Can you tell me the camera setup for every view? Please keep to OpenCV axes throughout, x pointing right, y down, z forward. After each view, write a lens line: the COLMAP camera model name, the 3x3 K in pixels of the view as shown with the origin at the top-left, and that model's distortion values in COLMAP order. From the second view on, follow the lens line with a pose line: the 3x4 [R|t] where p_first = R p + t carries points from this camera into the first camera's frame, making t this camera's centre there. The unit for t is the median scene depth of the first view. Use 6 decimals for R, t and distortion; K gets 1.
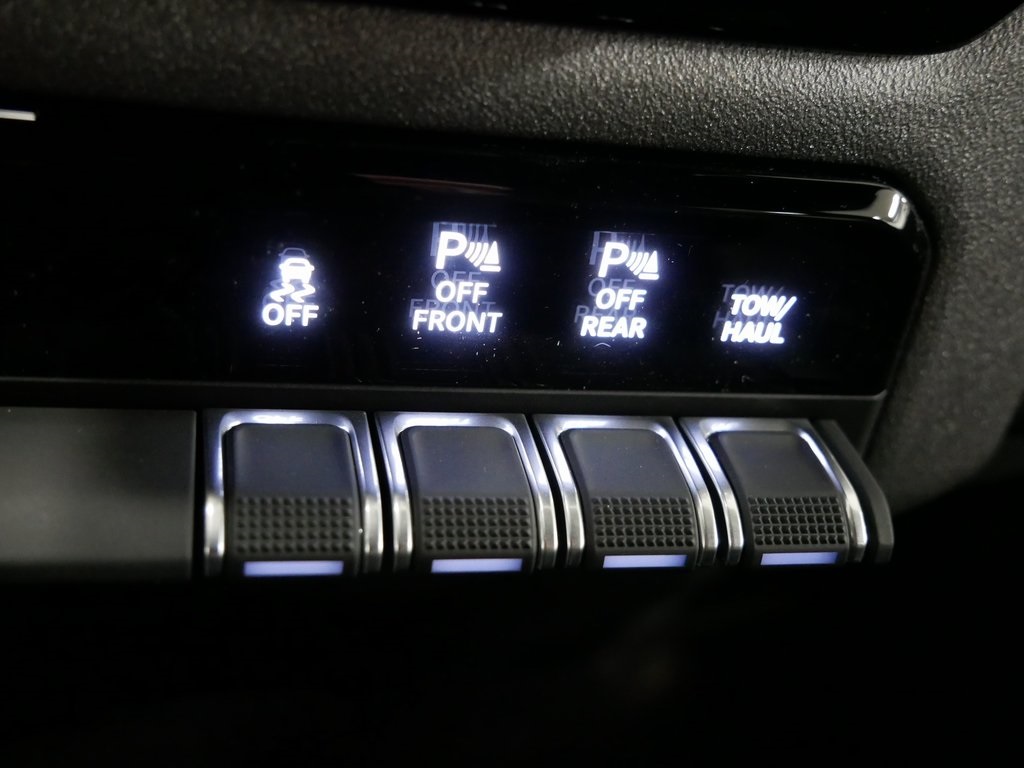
lens RADIAL K [[1039.7, 0, 512.0], [0, 1039.7, 384.0], [0, 0, 1]] dist [0.004996, -0.004580]
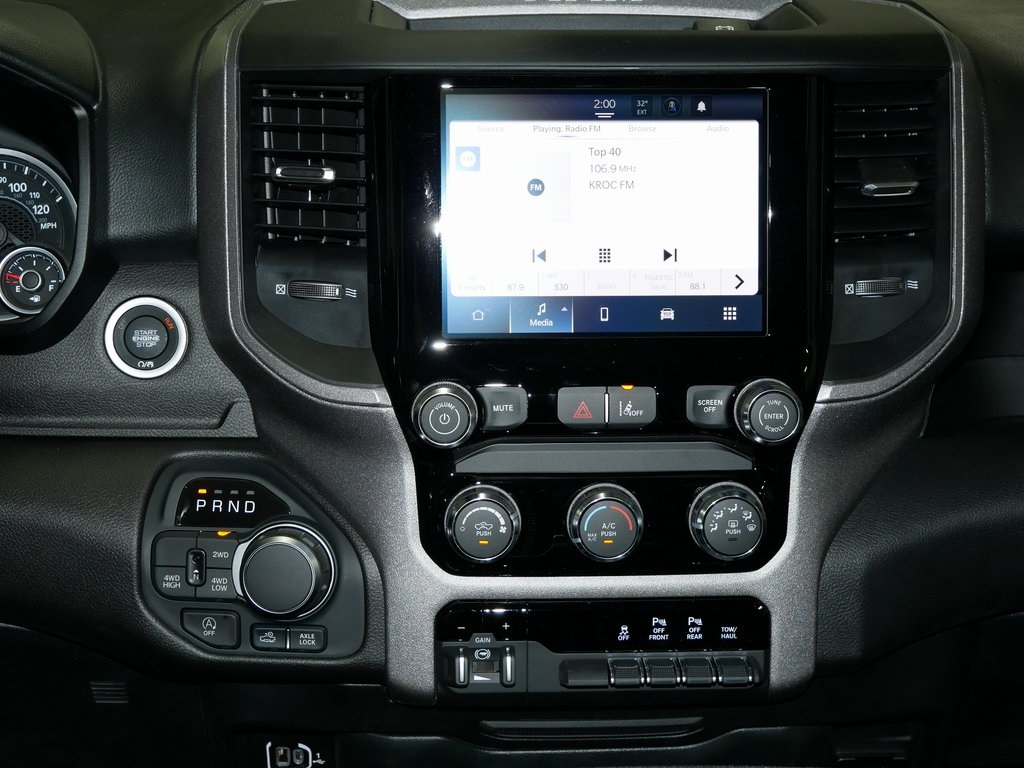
lens RADIAL K [[1798.5, 0, 512.0], [0, 1798.5, 384.0], [0, 0, 1]] dist [0.037634, 0.092283]
pose [[0.969492, -0.128695, -0.208623, 1.131505], [0.042484, 0.926427, -0.374069, 1.866170], [0.241415, 0.353794, 0.903631, -6.803740]]
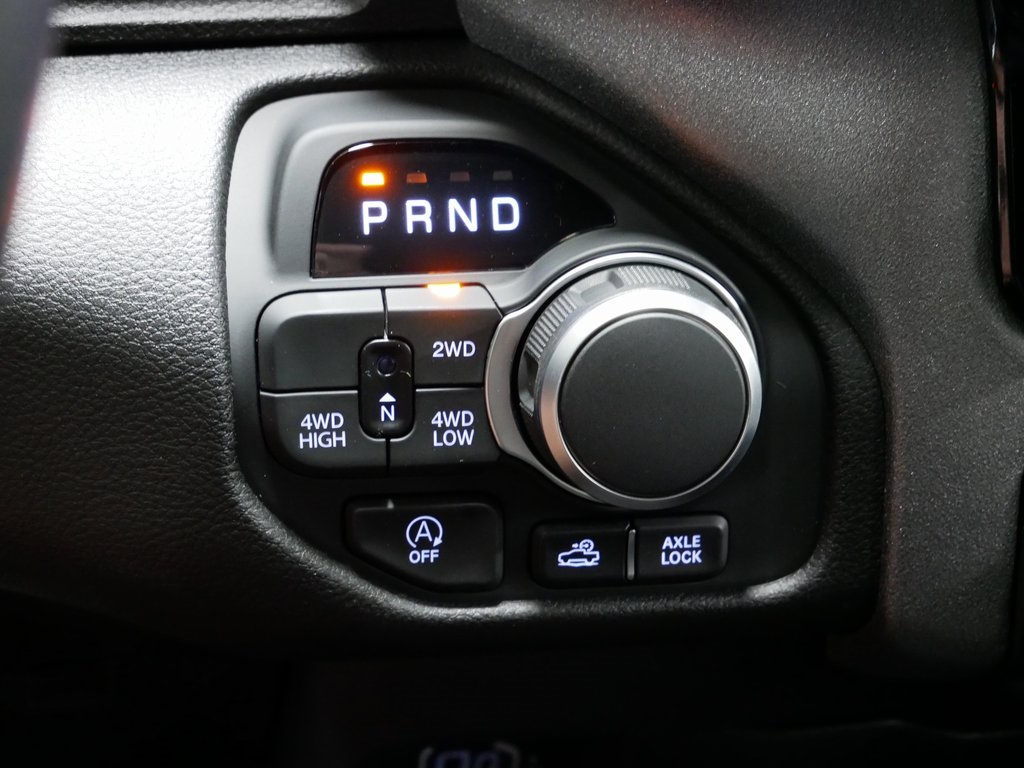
lens RADIAL K [[2138.9, 0, 512.0], [0, 2138.9, 384.0], [0, 0, 1]] dist [0.004253, 0.023717]
pose [[0.985005, -0.167539, -0.041169, -1.678050], [0.156568, 0.968313, -0.194565, 0.259737], [0.072462, 0.185202, 0.980025, -2.995202]]
